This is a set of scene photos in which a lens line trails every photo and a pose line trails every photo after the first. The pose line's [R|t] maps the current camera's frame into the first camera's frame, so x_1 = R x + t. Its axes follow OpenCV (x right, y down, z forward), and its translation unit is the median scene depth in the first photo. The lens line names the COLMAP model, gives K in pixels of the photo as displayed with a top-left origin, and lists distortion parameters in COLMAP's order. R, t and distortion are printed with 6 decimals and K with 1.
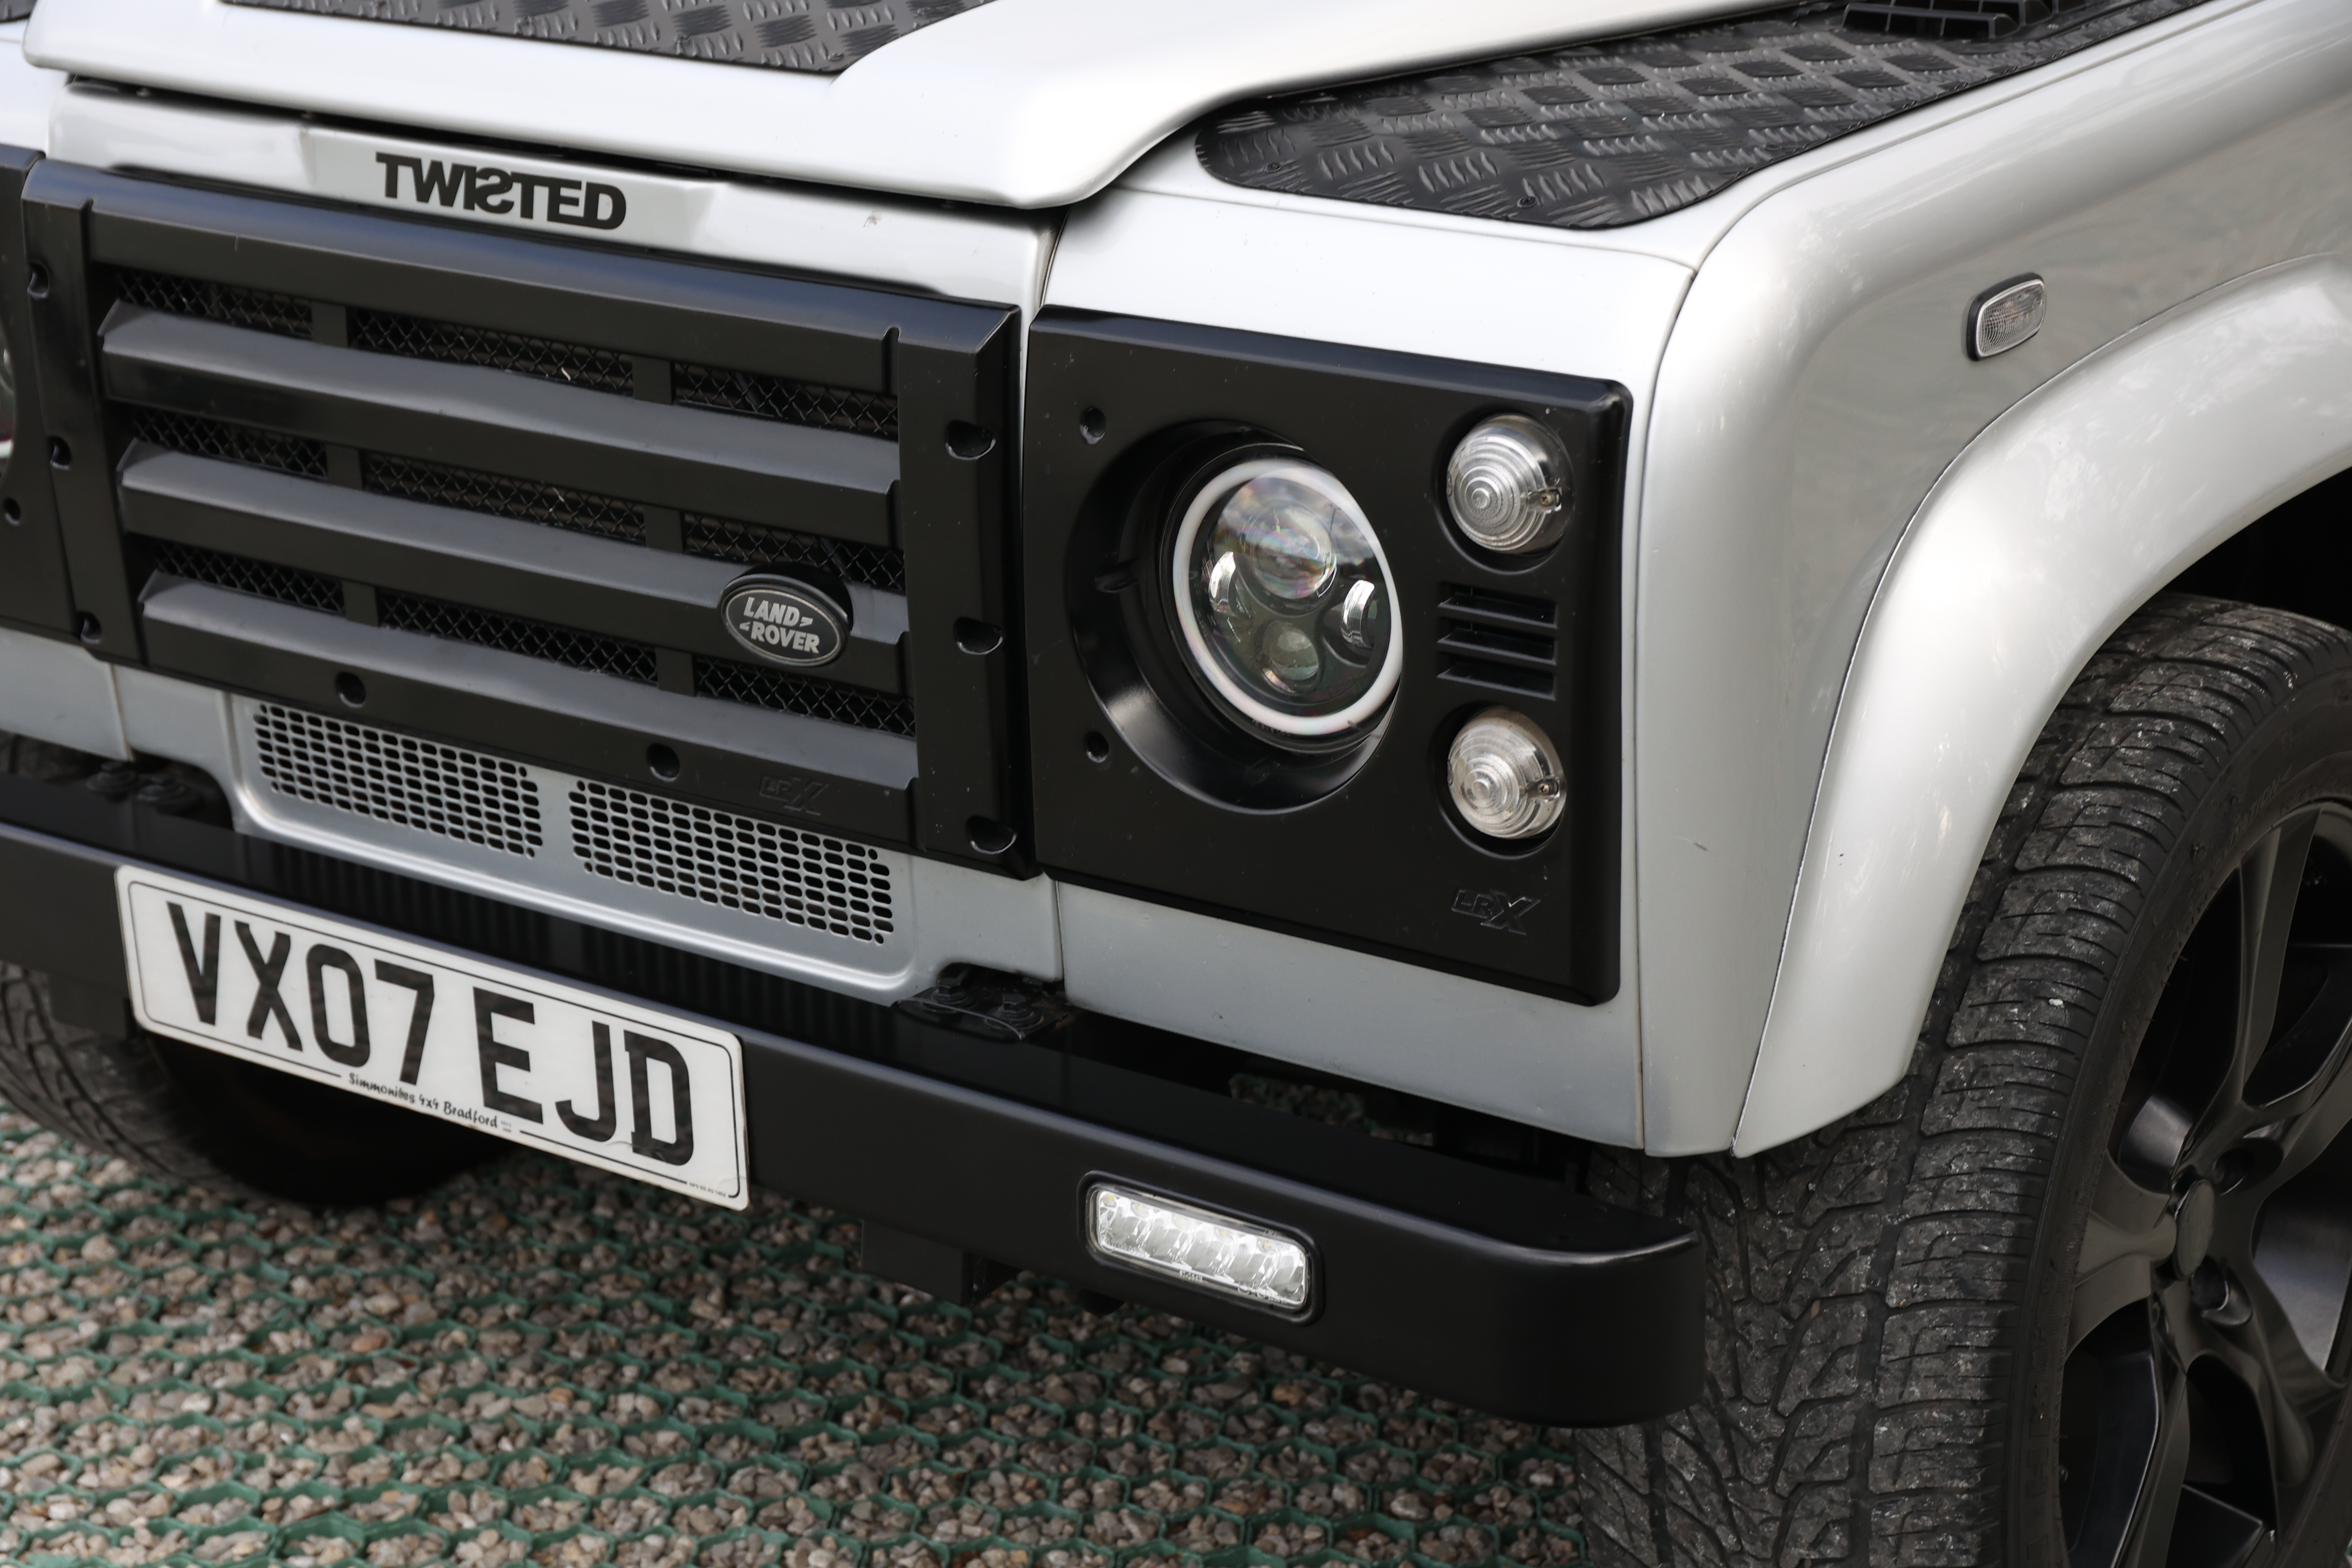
lens RADIAL K [[3992.1, 0, 1155.1], [0, 3992.1, 798.7], [0, 0, 1]] dist [0.251246, 0.274468]
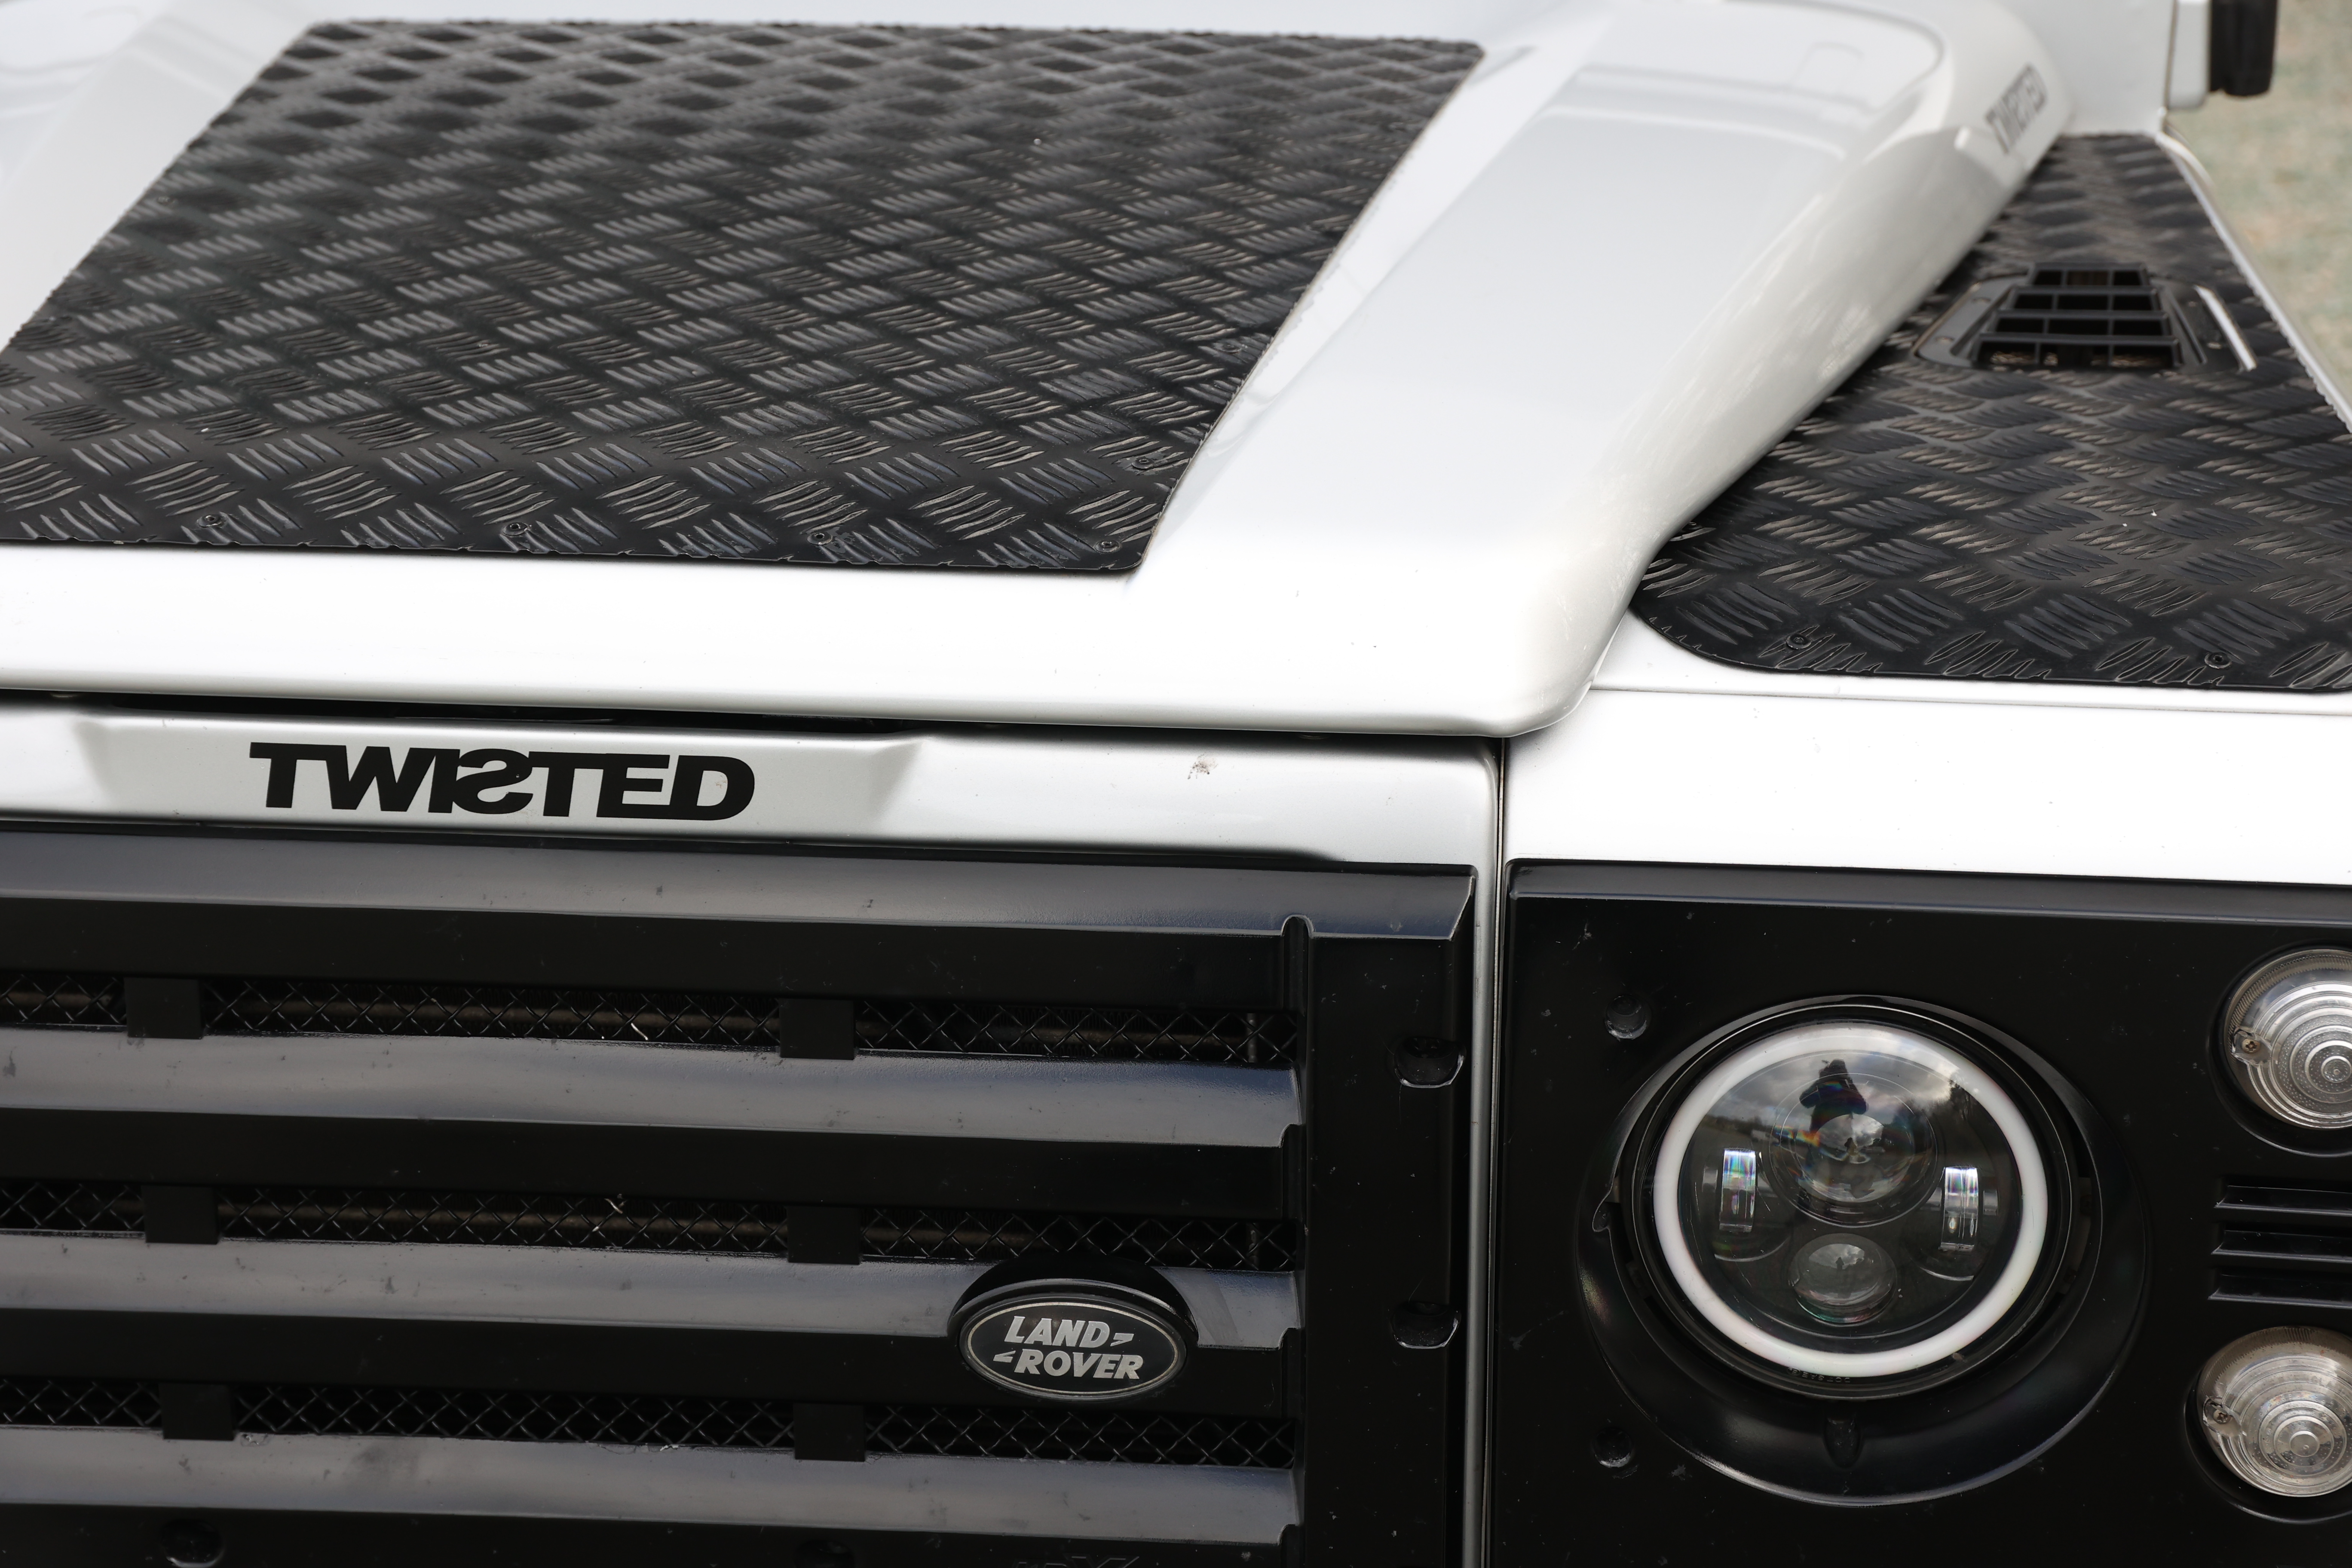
lens RADIAL K [[4208.9, 0, 1176.0], [0, 4208.9, 784.0], [0, 0, 1]] dist [0.256995, 0.129851]
pose [[0.870180, -0.141840, 0.471878, -0.401816], [0.151657, 0.988280, 0.017396, -0.147060], [-0.468815, 0.056425, 0.881492, 0.333673]]
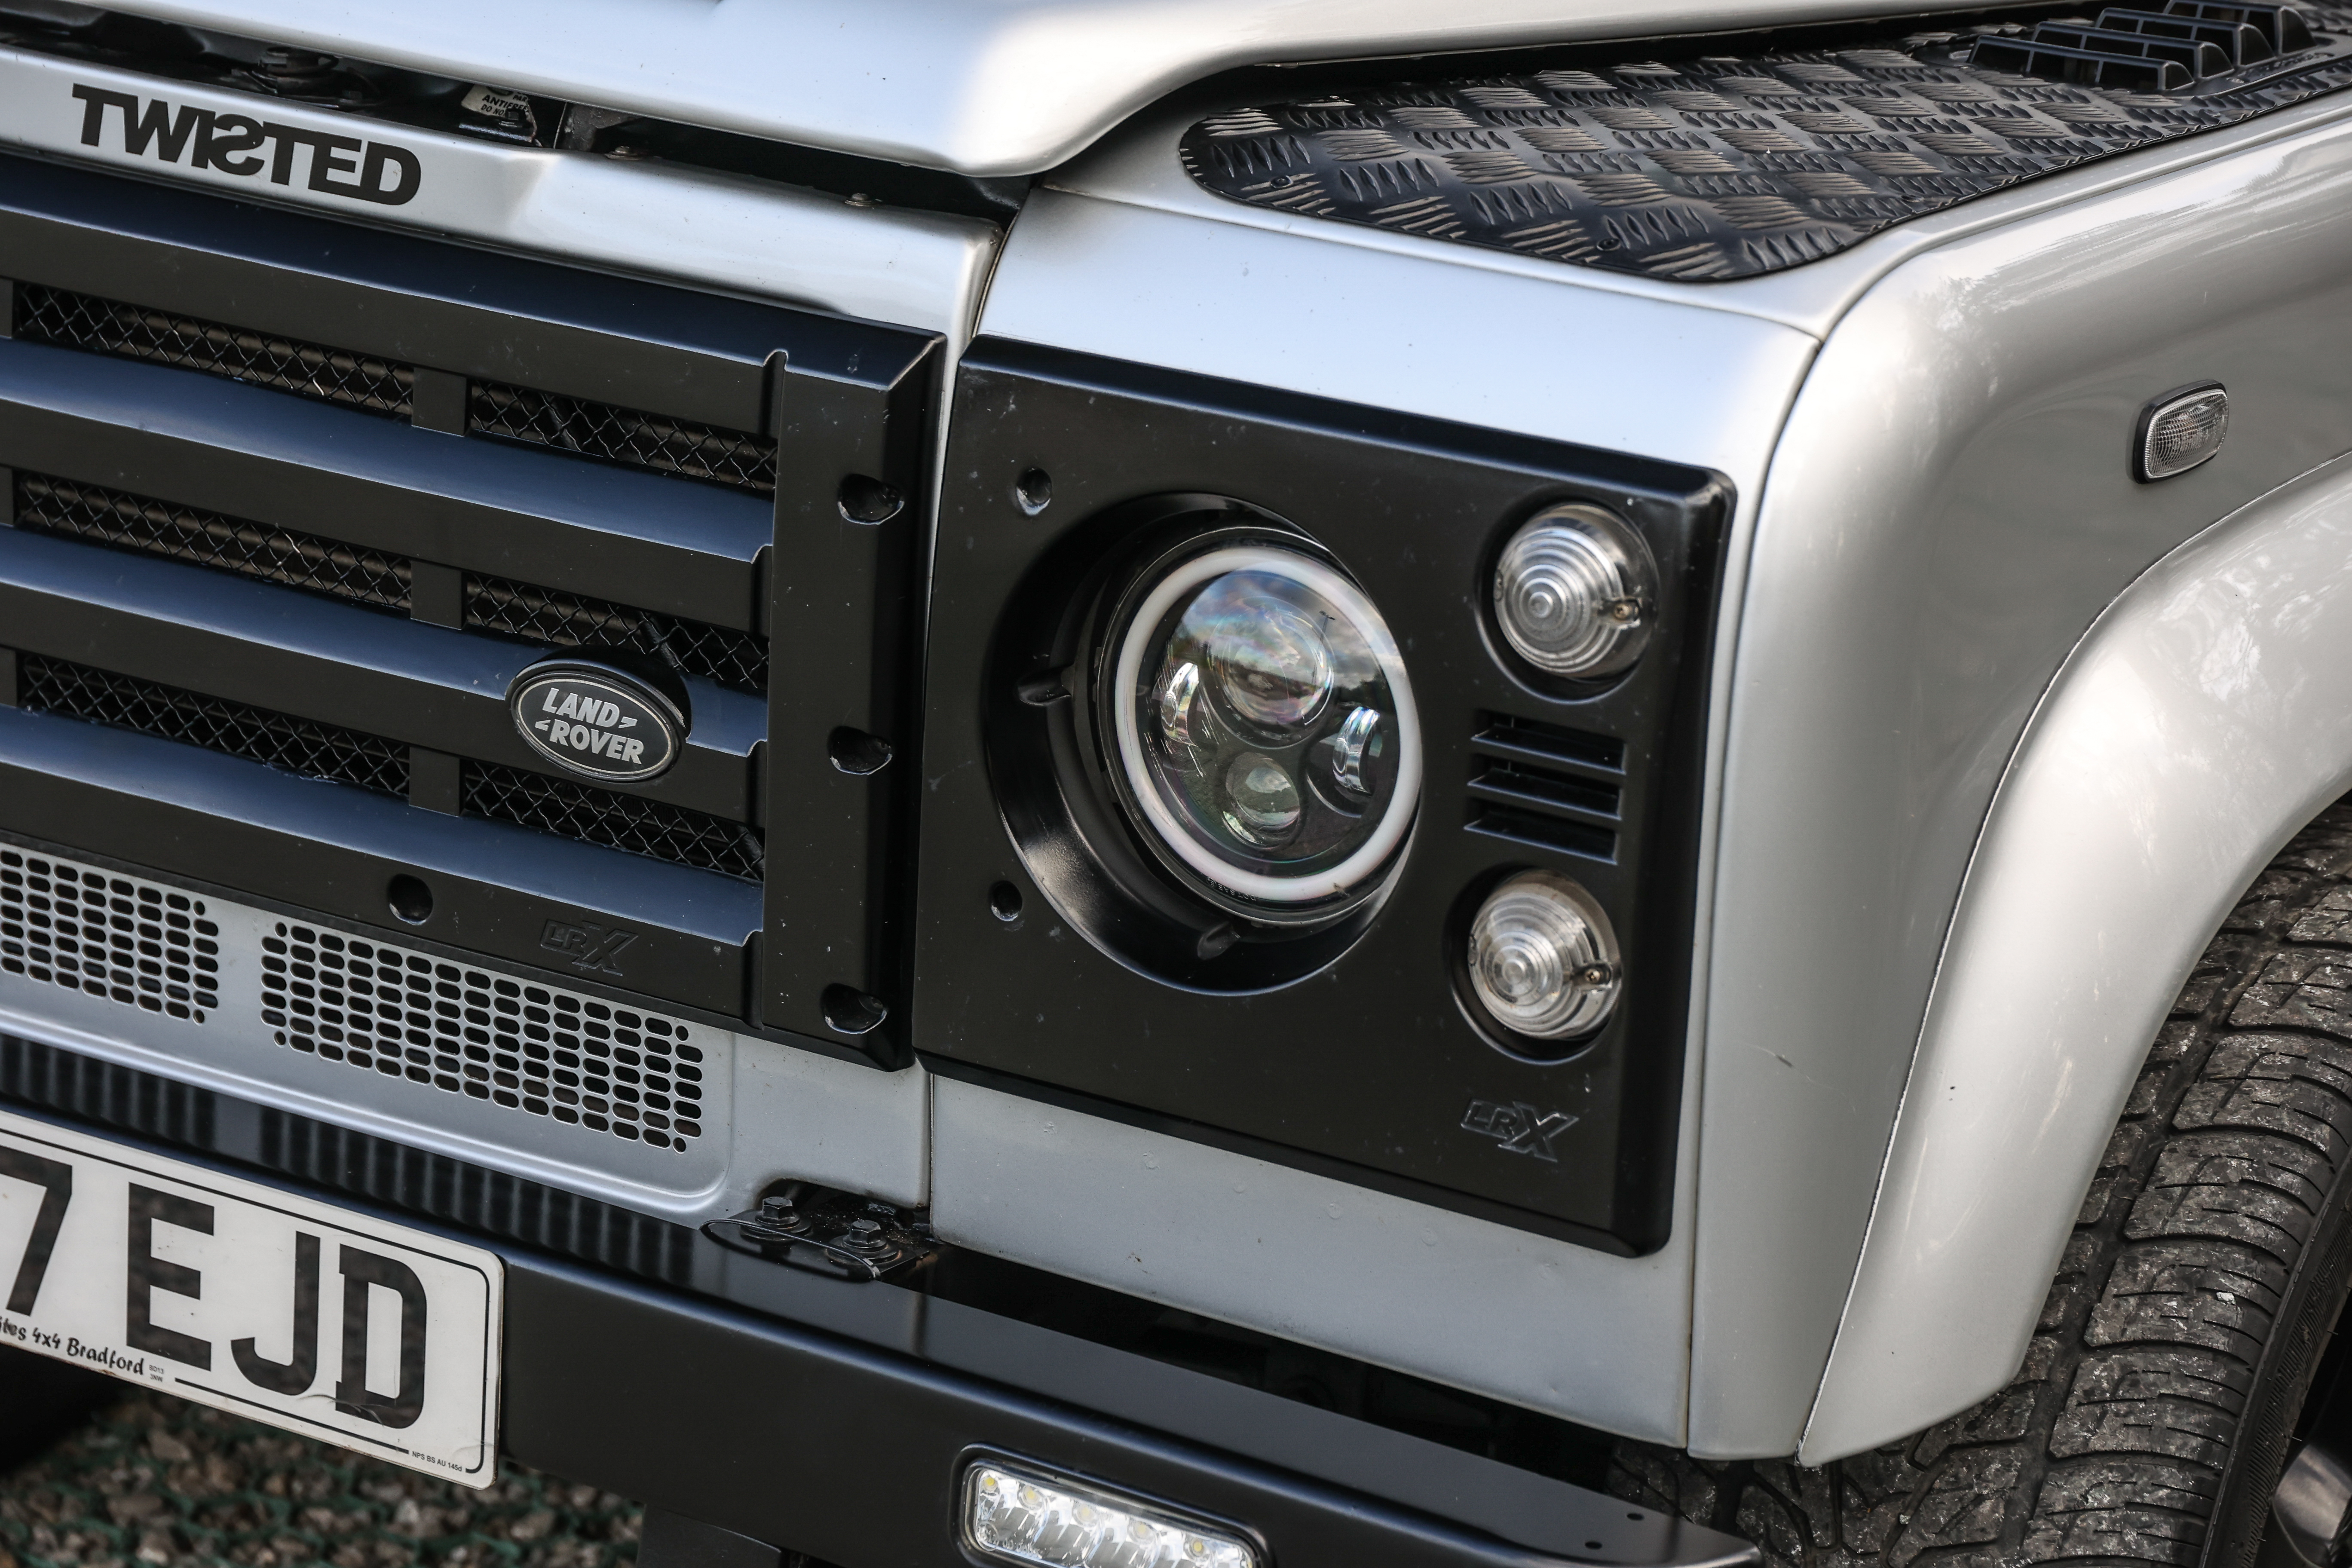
lens RADIAL K [[5790.3, 0, 1155.8], [0, 5790.3, 805.9], [0, 0, 1]] dist [0.489796, 0.510113]
pose [[0.995071, 0.061389, 0.077884, -0.070378], [-0.056596, 0.996450, -0.062319, 0.035300], [-0.081433, 0.057604, 0.995013, -0.123848]]
